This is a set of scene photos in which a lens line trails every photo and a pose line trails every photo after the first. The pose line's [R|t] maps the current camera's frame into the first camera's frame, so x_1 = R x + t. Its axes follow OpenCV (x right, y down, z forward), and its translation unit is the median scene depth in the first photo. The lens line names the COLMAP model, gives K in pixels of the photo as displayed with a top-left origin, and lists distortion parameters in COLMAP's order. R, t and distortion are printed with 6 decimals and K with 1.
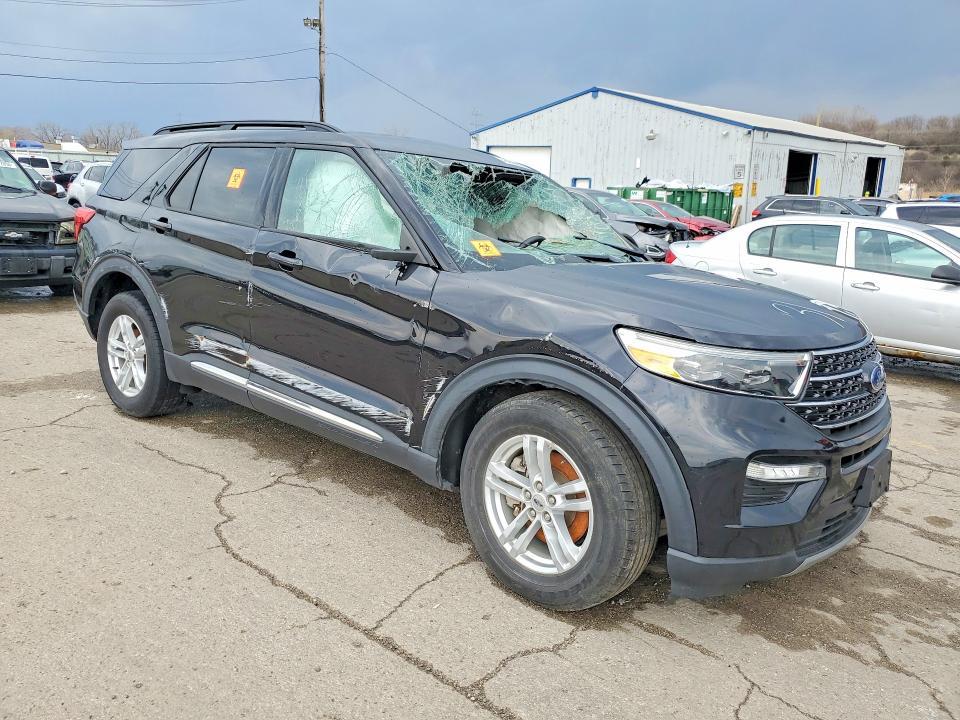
lens RADIAL K [[771.5, 0, 480.0], [0, 771.5, 360.0], [0, 0, 1]] dist [-0.008230, 0.054175]
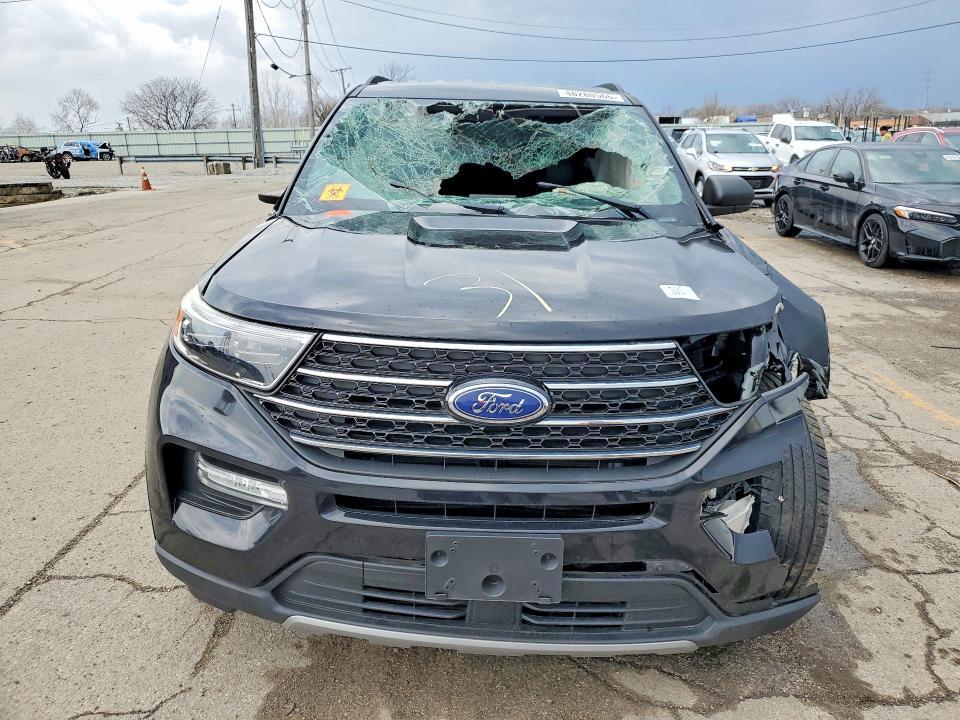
lens RADIAL K [[771.5, 0, 480.0], [0, 771.5, 360.0], [0, 0, 1]] dist [-0.008230, 0.054175]
pose [[0.617263, 0.162699, -0.769751, 0.744260], [-0.134003, 0.985829, 0.100914, -0.053904], [0.775261, 0.040858, 0.630318, 0.473047]]
